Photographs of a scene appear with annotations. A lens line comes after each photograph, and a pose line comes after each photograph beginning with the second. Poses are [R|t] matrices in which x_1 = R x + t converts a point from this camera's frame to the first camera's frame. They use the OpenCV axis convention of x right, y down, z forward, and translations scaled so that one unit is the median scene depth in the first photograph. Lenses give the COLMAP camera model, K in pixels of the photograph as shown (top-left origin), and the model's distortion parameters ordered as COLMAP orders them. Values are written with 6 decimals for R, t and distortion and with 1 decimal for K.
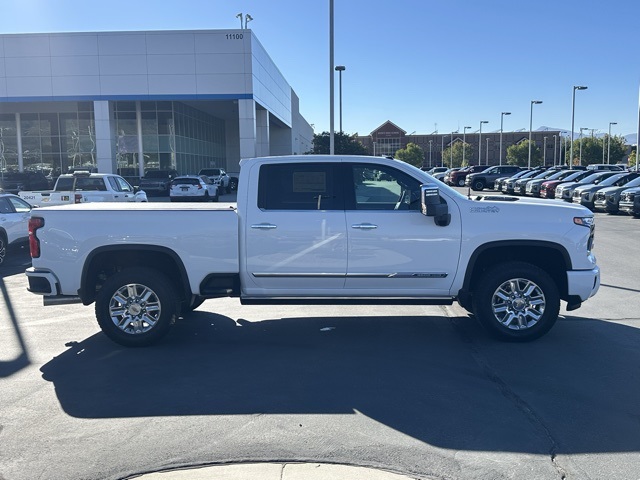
lens RADIAL K [[646.1, 0, 320.0], [0, 646.1, 240.0], [0, 0, 1]] dist [0.176317, -0.367016]
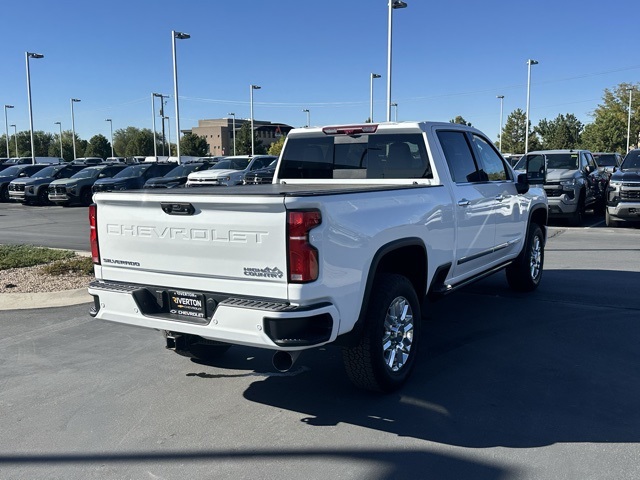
lens RADIAL K [[646.1, 0, 320.0], [0, 646.1, 240.0], [0, 0, 1]] dist [0.176317, -0.367016]
pose [[0.494664, -0.095871, 0.863780, -0.896295], [0.093779, 0.993982, 0.056618, -0.038083], [-0.864010, 0.052998, 0.500678, 0.720488]]
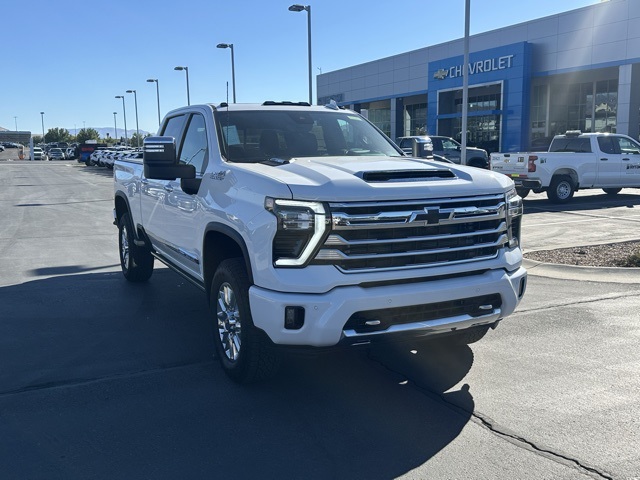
lens RADIAL K [[646.1, 0, 320.0], [0, 646.1, 240.0], [0, 0, 1]] dist [0.176317, -0.367016]
pose [[0.469944, 0.133501, -0.872542, 0.882940], [-0.085920, 0.990721, 0.105307, -0.058966], [0.878505, 0.025481, 0.477054, 0.746228]]
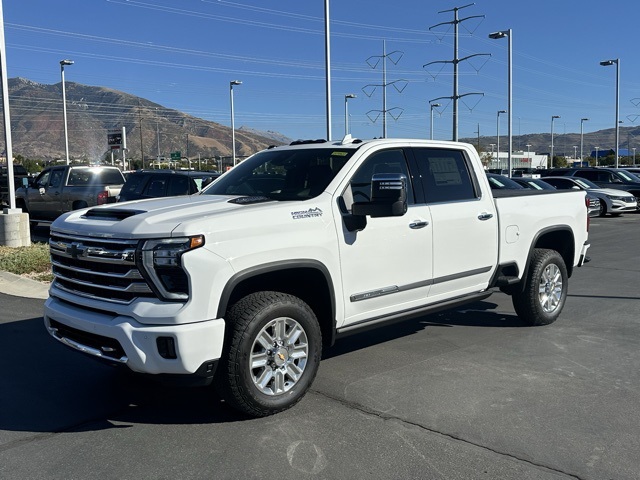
lens RADIAL K [[646.1, 0, 320.0], [0, 646.1, 240.0], [0, 0, 1]] dist [0.176317, -0.367016]
pose [[-0.688341, 0.093193, -0.719376, 0.732712], [-0.048801, 0.983517, 0.174107, -0.162641], [0.723744, 0.154952, -0.672447, 1.702741]]
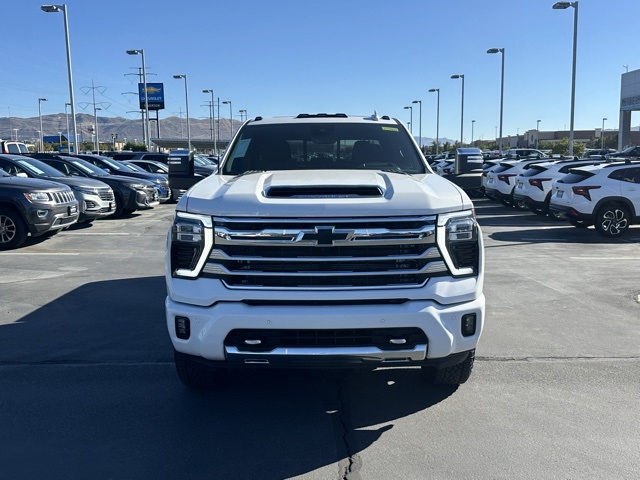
lens RADIAL K [[646.1, 0, 320.0], [0, 646.1, 240.0], [0, 0, 1]] dist [0.176317, -0.367016]
pose [[0.036465, 0.139581, -0.989539, 0.953346], [-0.094437, 0.986248, 0.135636, -0.096038], [0.994863, 0.088503, 0.049146, 1.069603]]
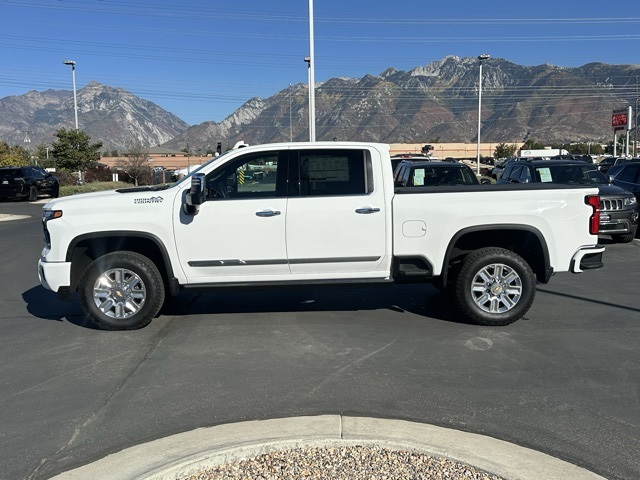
lens RADIAL K [[646.1, 0, 320.0], [0, 646.1, 240.0], [0, 0, 1]] dist [0.176317, -0.367016]
pose [[-0.997641, 0.037555, -0.057466, 0.054824], [0.024780, 0.977663, 0.208712, -0.212587], [0.064021, 0.206795, -0.976287, 2.226905]]
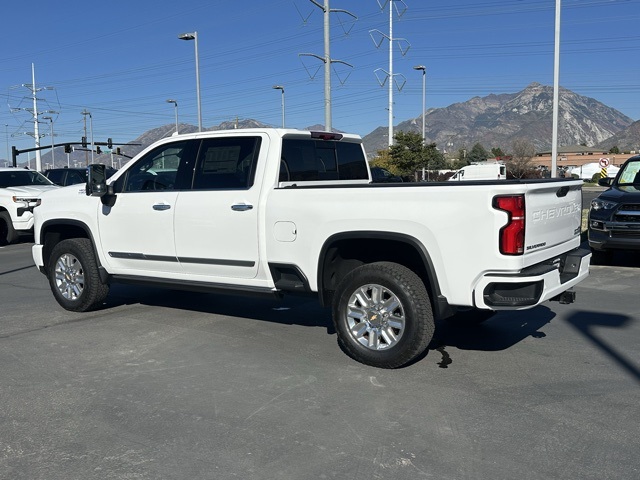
lens RADIAL K [[646.1, 0, 320.0], [0, 646.1, 240.0], [0, 0, 1]] dist [0.176317, -0.367016]
pose [[-0.838158, -0.023335, 0.544928, -0.626831], [0.084461, 0.981480, 0.171940, -0.144072], [-0.538848, 0.190138, -0.820665, 1.907973]]
